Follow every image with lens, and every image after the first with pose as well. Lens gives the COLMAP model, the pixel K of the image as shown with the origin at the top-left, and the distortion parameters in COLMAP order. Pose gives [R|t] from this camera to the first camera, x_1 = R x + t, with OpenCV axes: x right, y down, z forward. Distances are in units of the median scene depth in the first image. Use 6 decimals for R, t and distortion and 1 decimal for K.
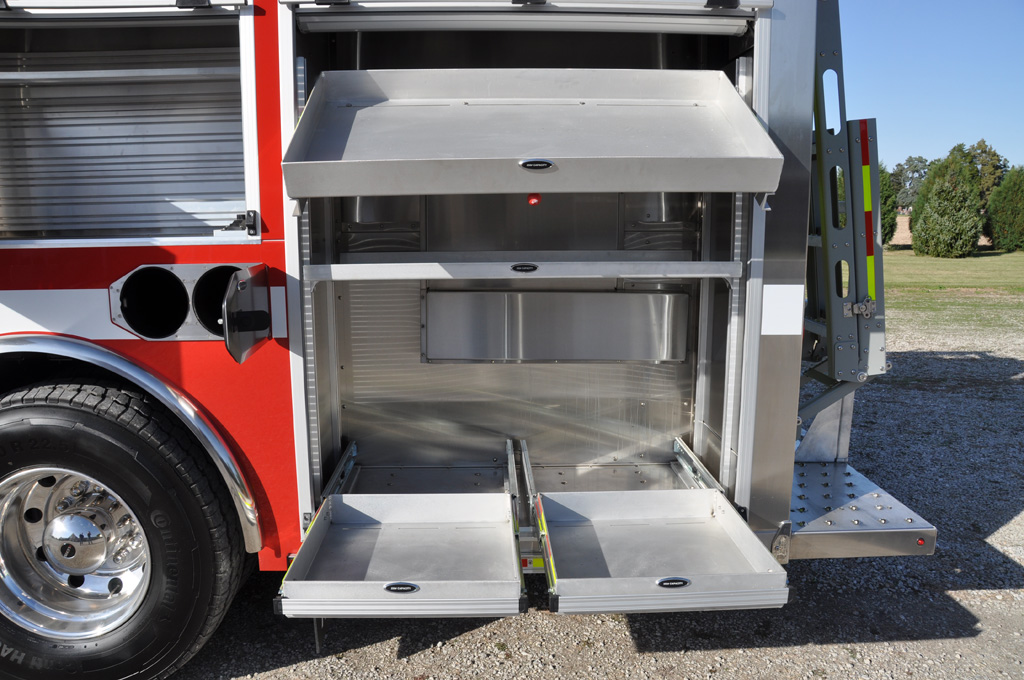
lens RADIAL K [[810.4, 0, 512.0], [0, 810.4, 340.0], [0, 0, 1]] dist [-0.161277, 0.112625]
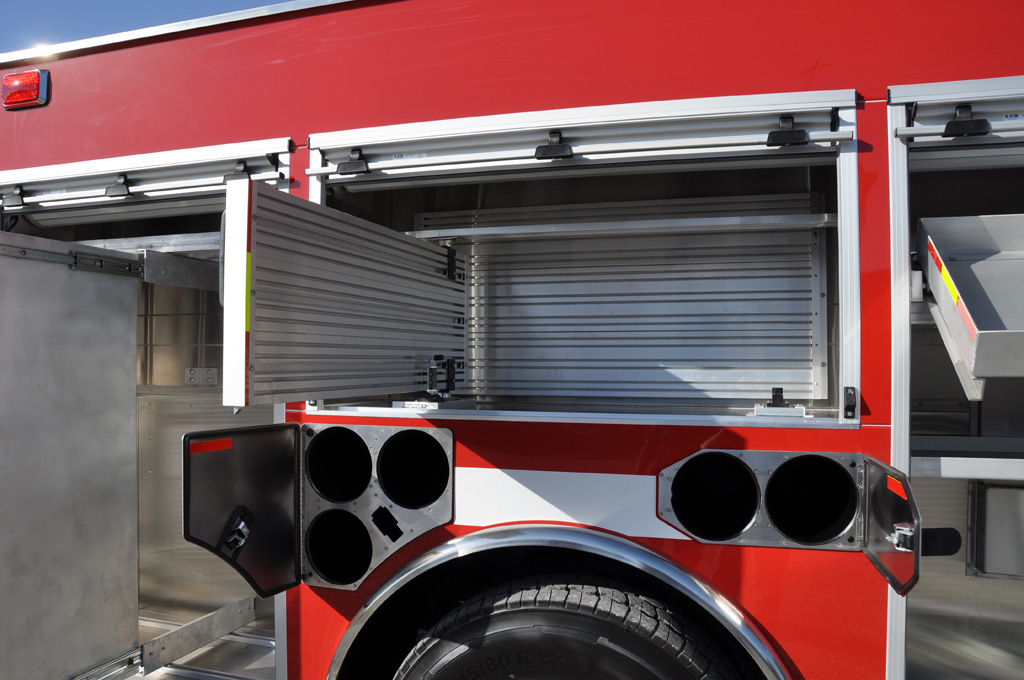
lens RADIAL K [[810.4, 0, 512.0], [0, 810.4, 340.0], [0, 0, 1]] dist [-0.161277, 0.112625]
pose [[0.945255, 0.001286, -0.326329, -0.365091], [-0.064788, 0.980826, -0.183803, -0.038542], [0.319836, 0.194883, 0.927214, 0.134548]]
